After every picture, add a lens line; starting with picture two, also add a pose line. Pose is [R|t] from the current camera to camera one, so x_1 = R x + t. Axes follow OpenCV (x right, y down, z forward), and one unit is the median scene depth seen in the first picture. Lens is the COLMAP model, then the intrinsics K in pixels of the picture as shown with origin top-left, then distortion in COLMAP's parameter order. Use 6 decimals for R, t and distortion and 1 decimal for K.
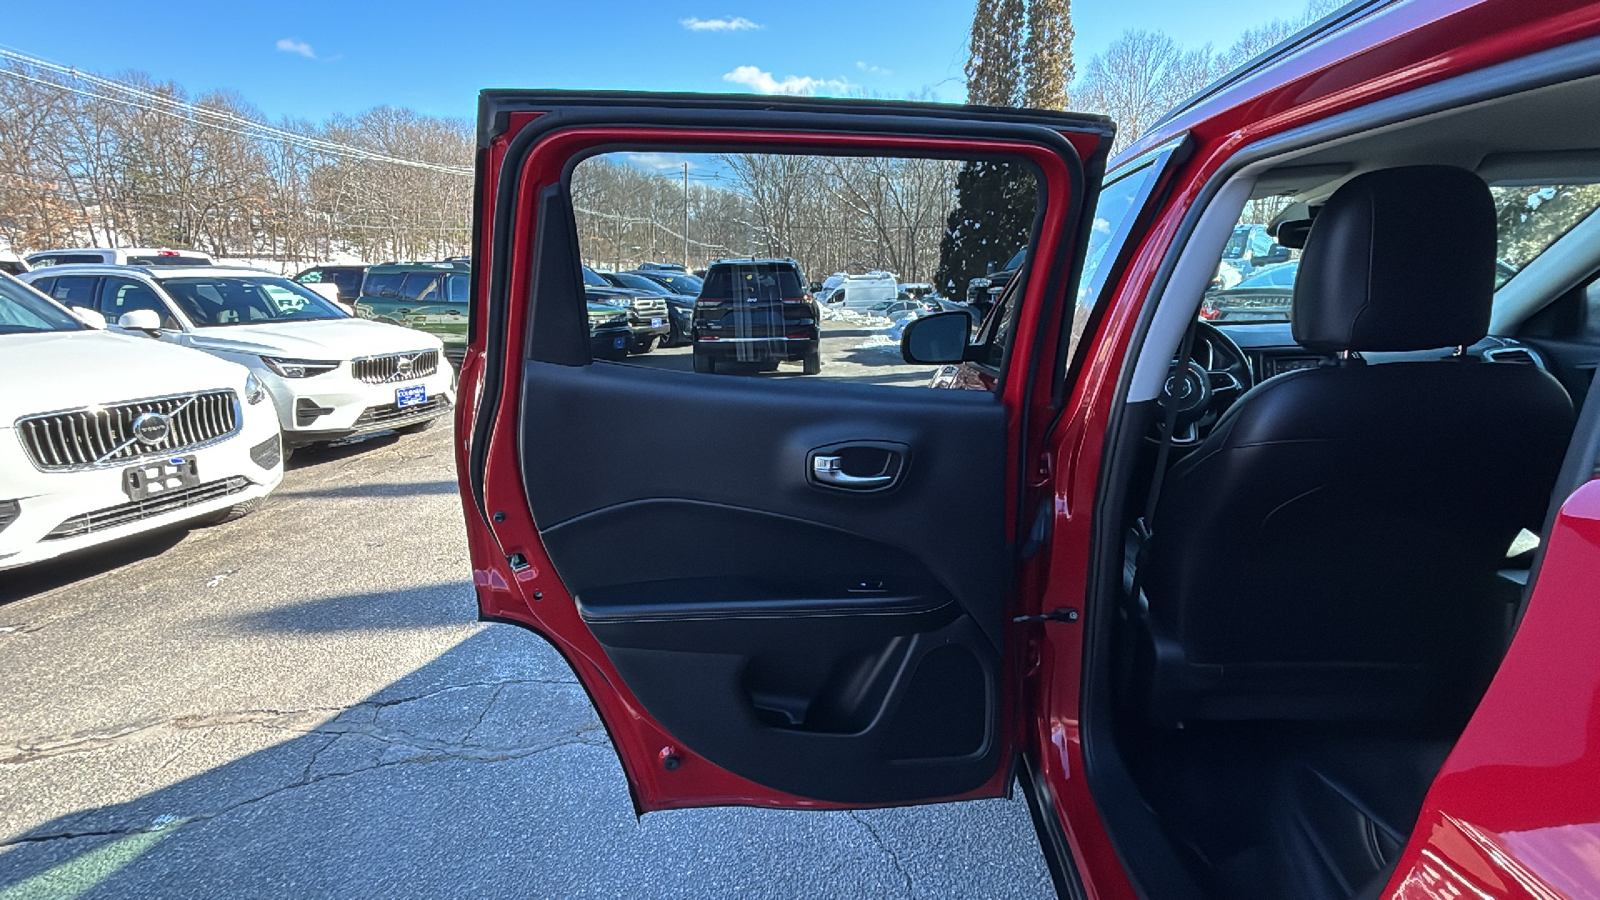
lens RADIAL K [[738.4, 0, 798.8], [0, 738.4, 455.3], [0, 0, 1]] dist [-0.001993, 0.000309]
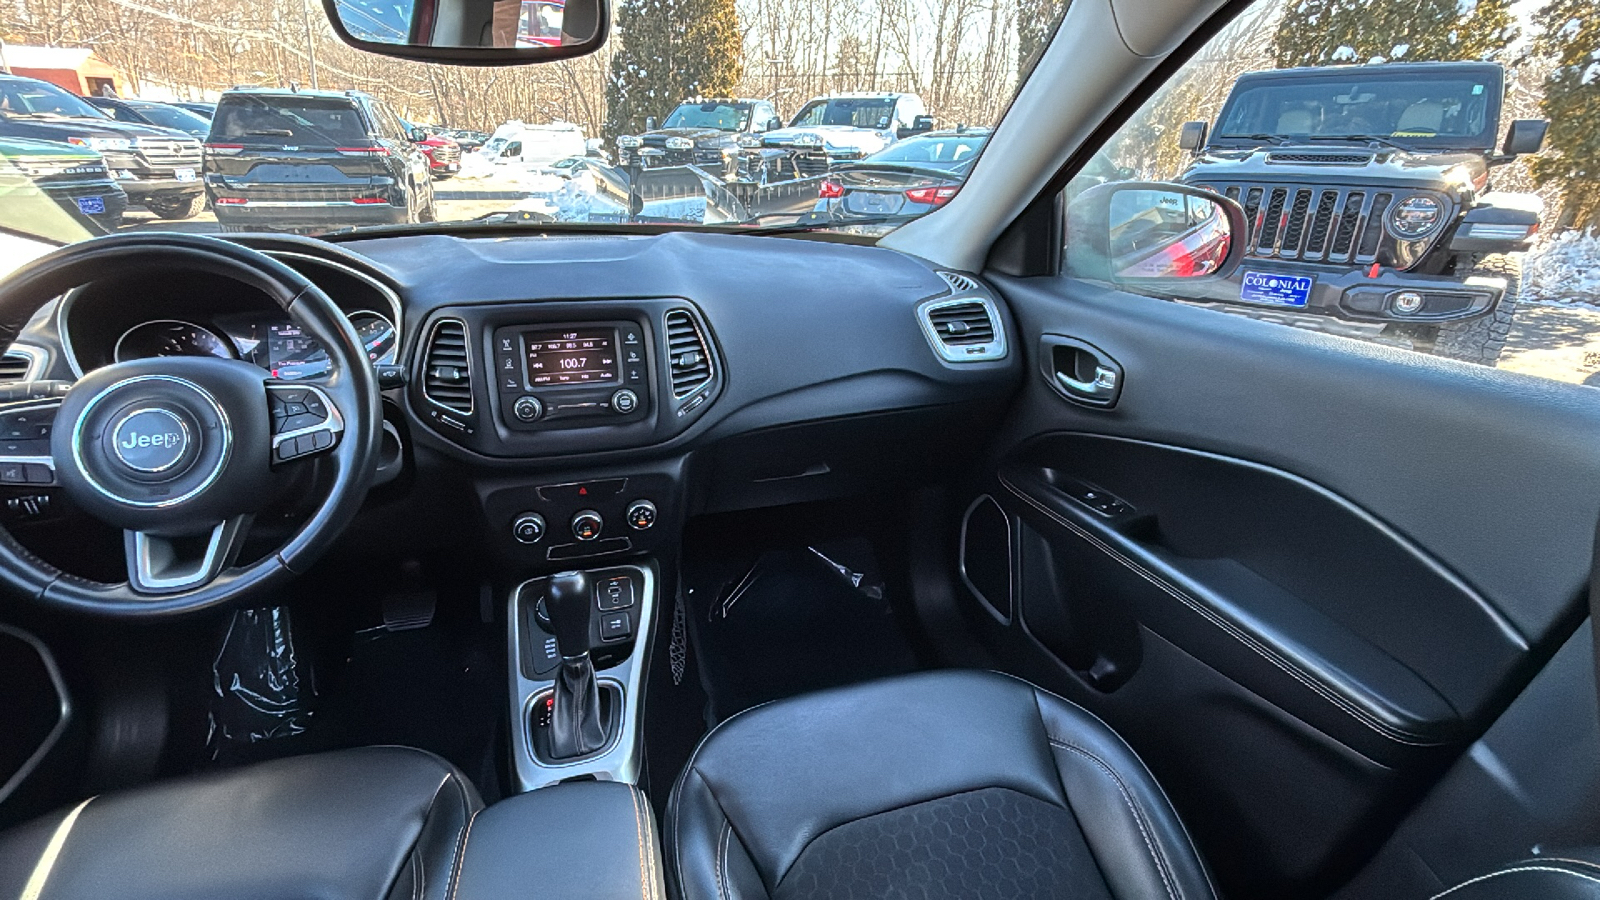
lens RADIAL K [[738.4, 0, 798.8], [0, 738.4, 450.6], [0, 0, 1]] dist [-0.001993, 0.000309]
pose [[0.932762, -0.090690, 0.348899, 0.116027], [0.031235, 0.984531, 0.172405, -0.023681], [-0.359137, -0.149914, 0.921166, 0.092256]]
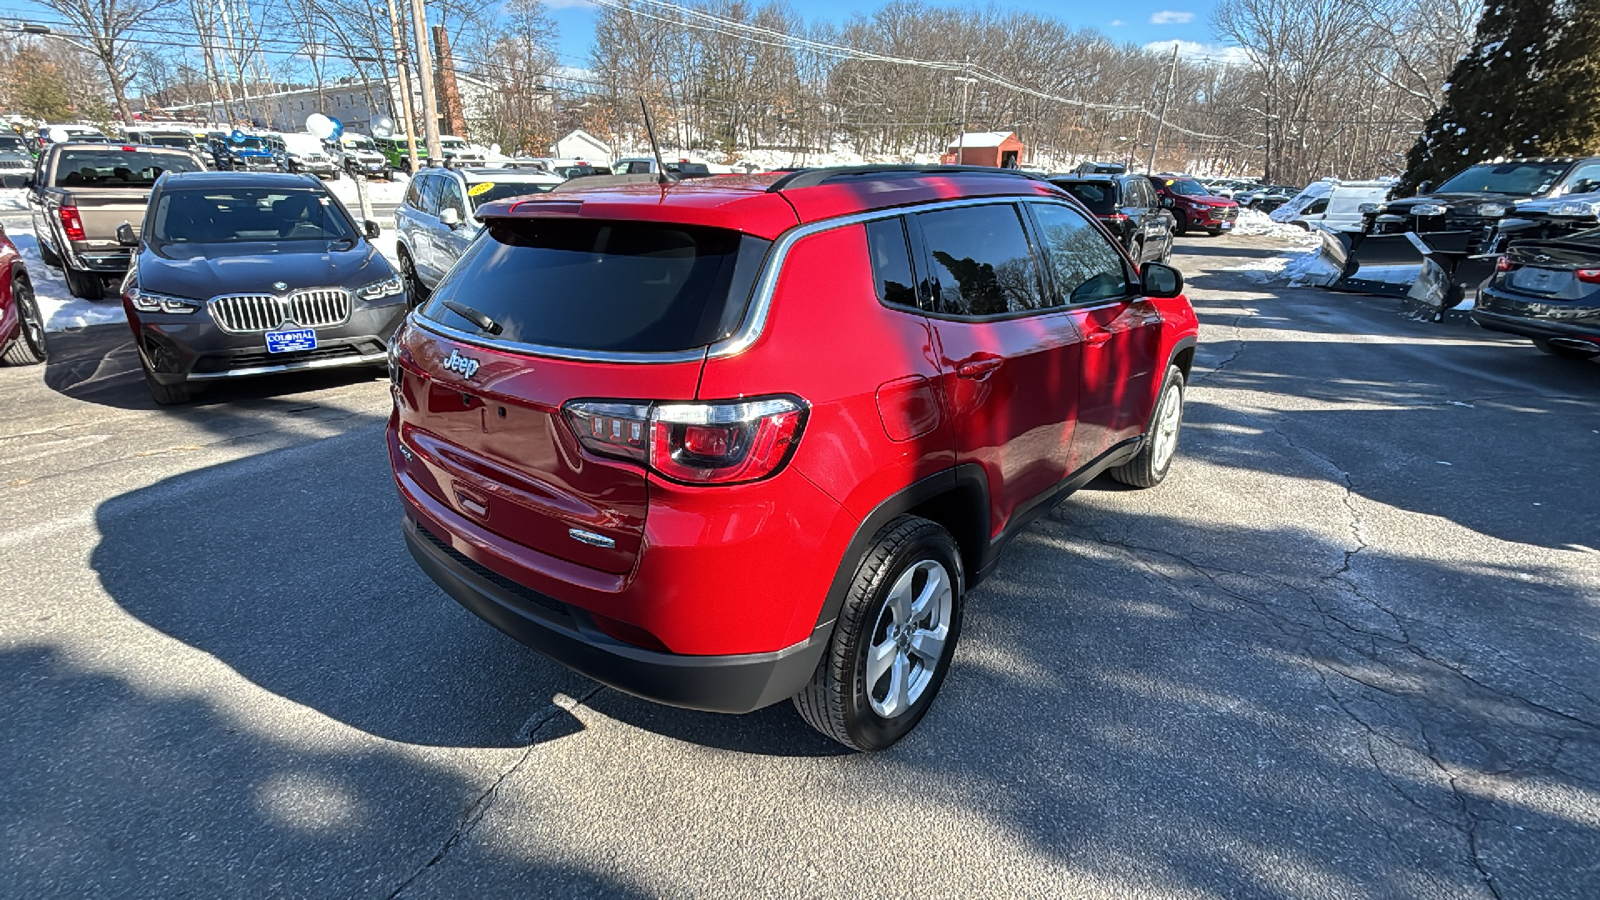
lens RADIAL K [[738.4, 0, 797.7], [0, 738.4, 451.2], [0, 0, 1]] dist [-0.001993, 0.000309]
pose [[0.822615, 0.222881, -0.523095, 0.253100], [-0.153989, 0.972920, 0.172380, 0.004195], [0.547350, -0.061251, 0.834659, -0.157033]]
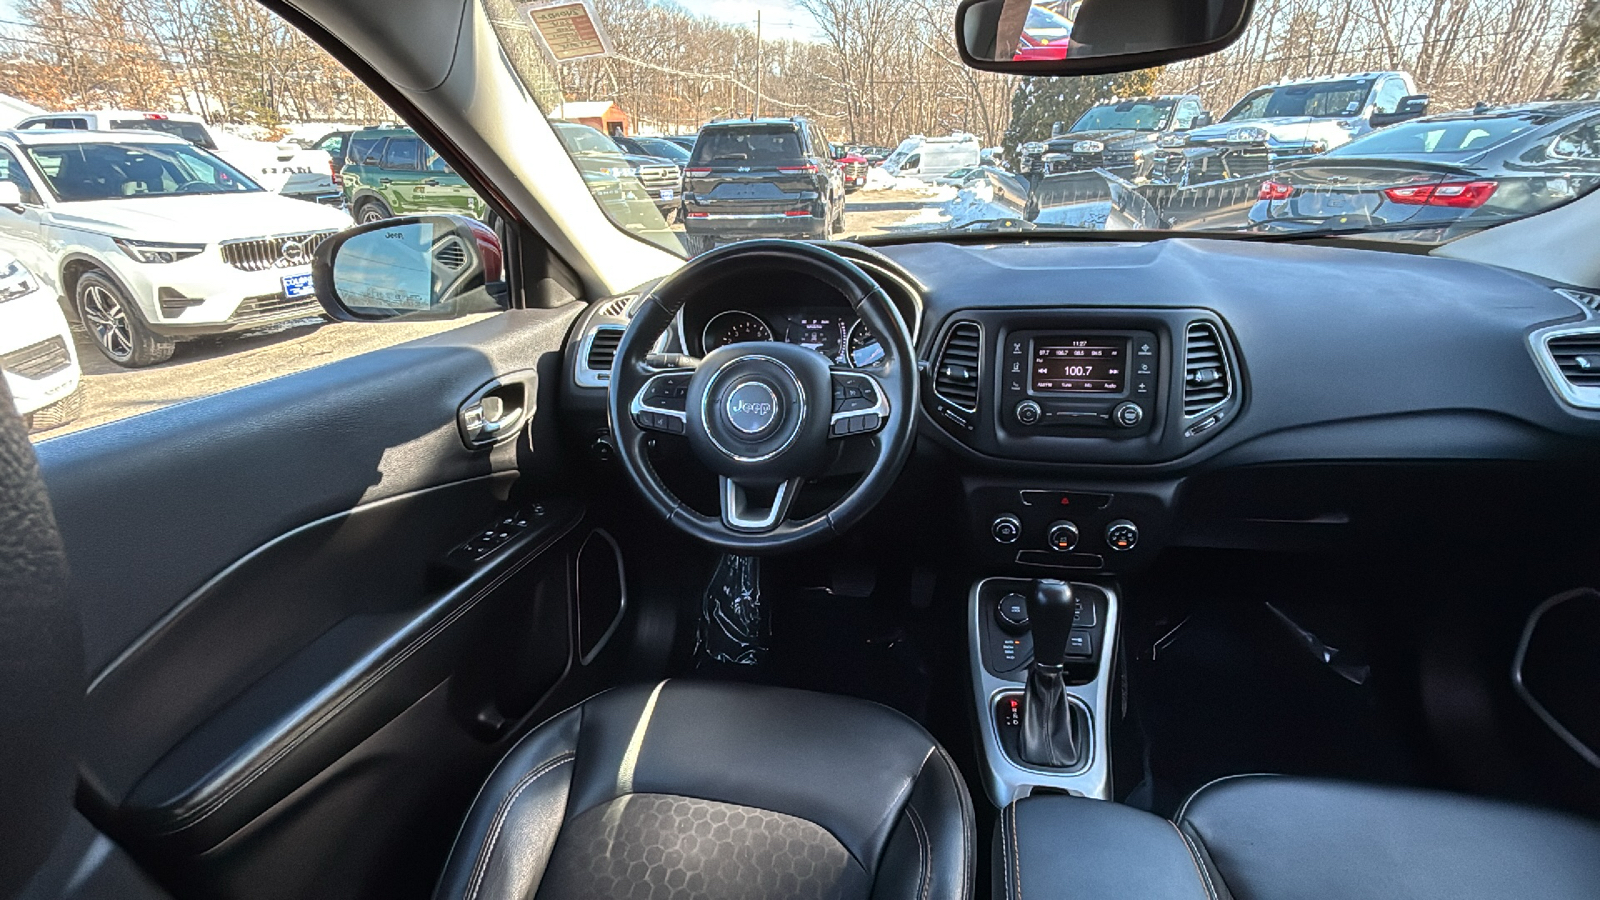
lens RADIAL K [[738.4, 0, 798.2], [0, 738.4, 453.4], [0, 0, 1]] dist [-0.001993, 0.000309]
pose [[0.993205, 0.043829, -0.107807, 0.100236], [-0.025678, 0.986072, 0.164327, -0.023484], [0.113508, -0.160442, 0.980497, 0.094143]]
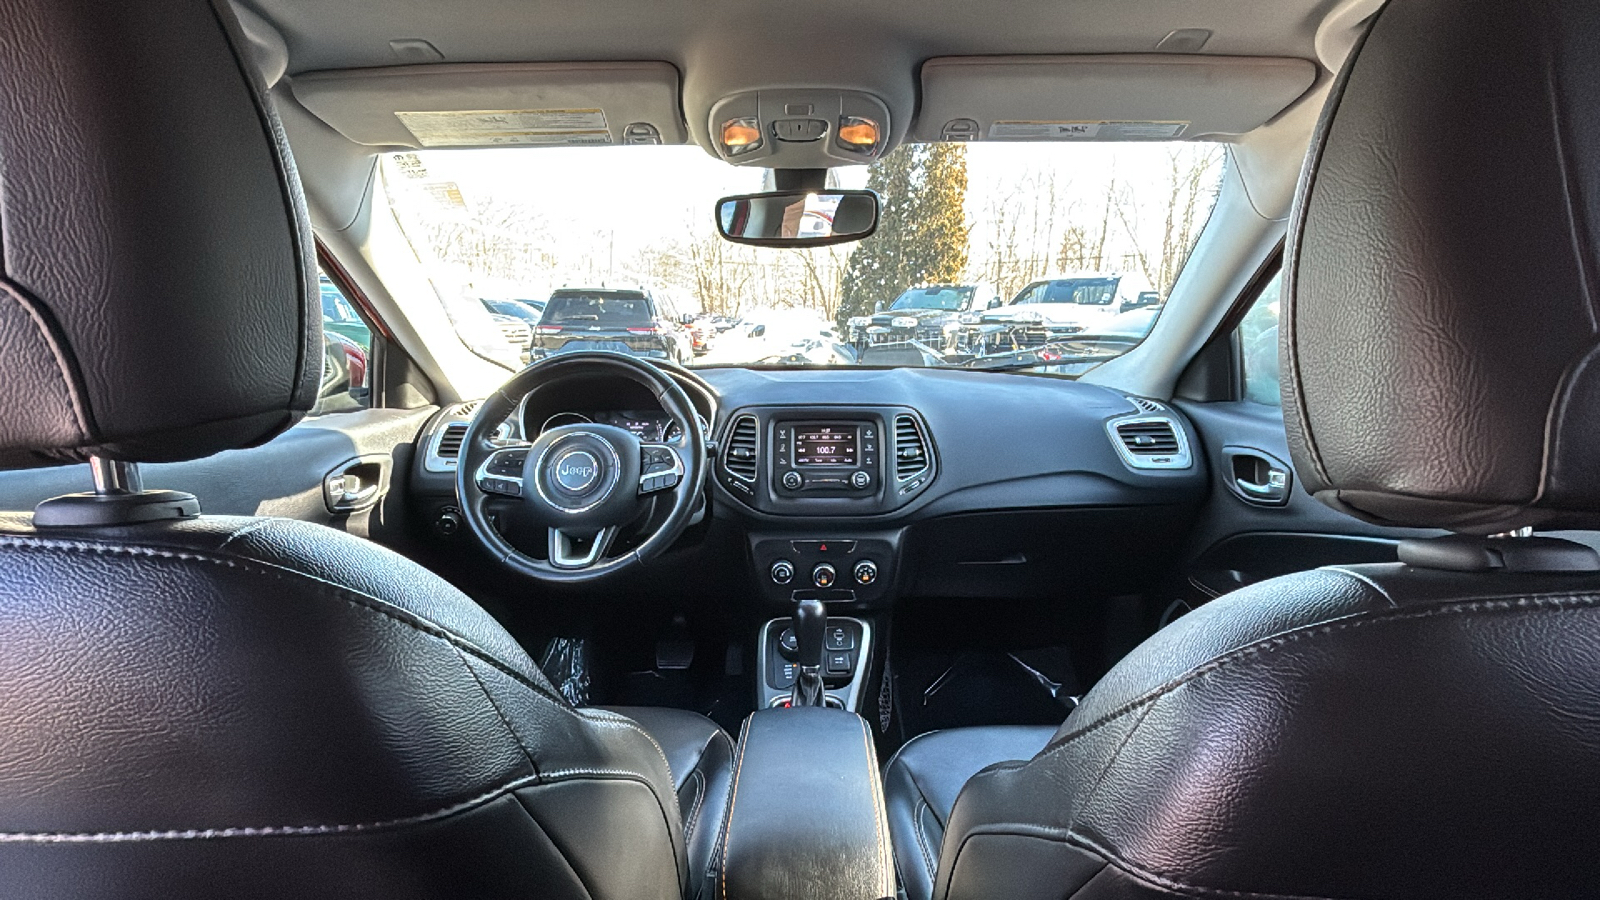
lens RADIAL K [[738.4, 0, 798.1], [0, 738.4, 452.1], [0, 0, 1]] dist [-0.001993, 0.000309]
pose [[0.996319, 0.022631, 0.082686, 0.108494], [-0.018342, 0.998464, -0.052272, -0.013448], [-0.083742, 0.050563, 0.995204, 0.067817]]
